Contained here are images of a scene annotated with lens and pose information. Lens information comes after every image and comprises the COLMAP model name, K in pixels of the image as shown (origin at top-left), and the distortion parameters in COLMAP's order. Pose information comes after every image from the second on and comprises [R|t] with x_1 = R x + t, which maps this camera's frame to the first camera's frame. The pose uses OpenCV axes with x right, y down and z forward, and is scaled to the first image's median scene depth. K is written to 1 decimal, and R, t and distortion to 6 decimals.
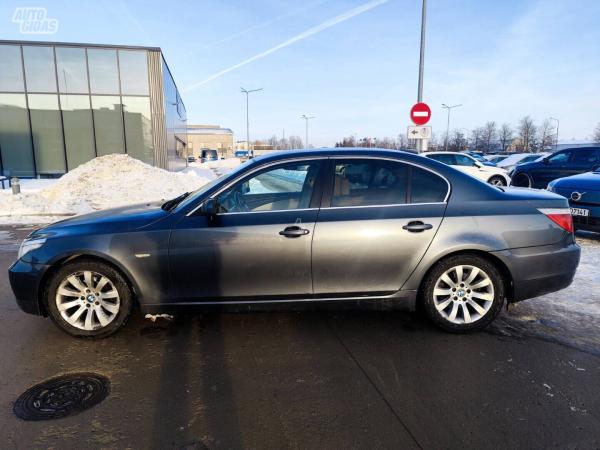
lens RADIAL K [[402.1, 0, 300.0], [0, 402.1, 225.0], [0, 0, 1]] dist [0.009961, -0.005570]
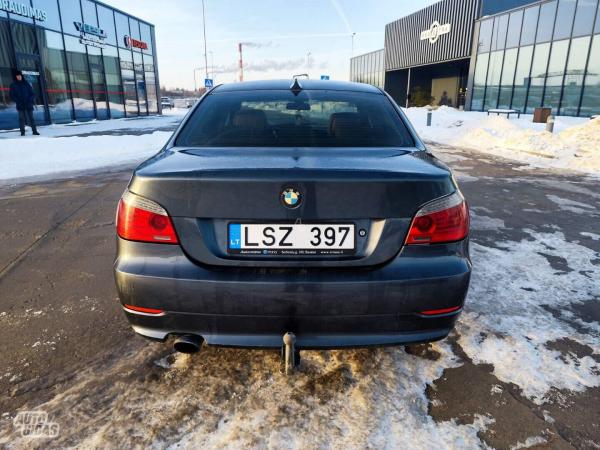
lens RADIAL K [[402.1, 0, 300.0], [0, 402.1, 225.0], [0, 0, 1]] dist [0.009961, -0.005570]
pose [[-0.010099, 0.303561, -0.952758, 0.358604], [-0.162615, 0.939625, 0.301100, -0.059662], [0.986638, 0.157974, 0.039875, 0.368987]]
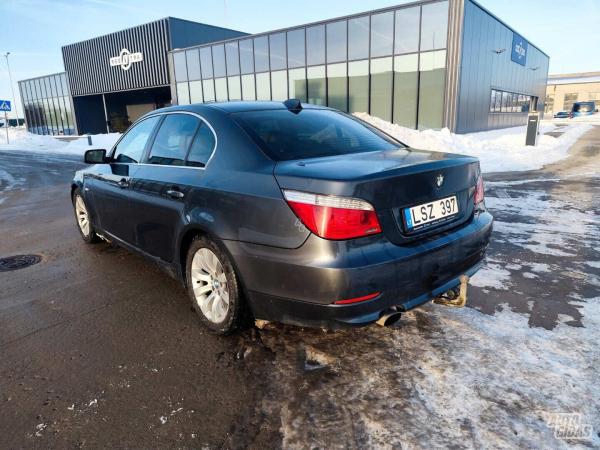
lens RADIAL K [[402.1, 0, 300.0], [0, 402.1, 225.0], [0, 0, 1]] dist [0.009961, -0.005570]
pose [[0.653449, 0.179019, -0.735497, 0.323507], [-0.103775, 0.983645, 0.147219, -0.024727], [0.749823, -0.019874, 0.661340, 0.178846]]
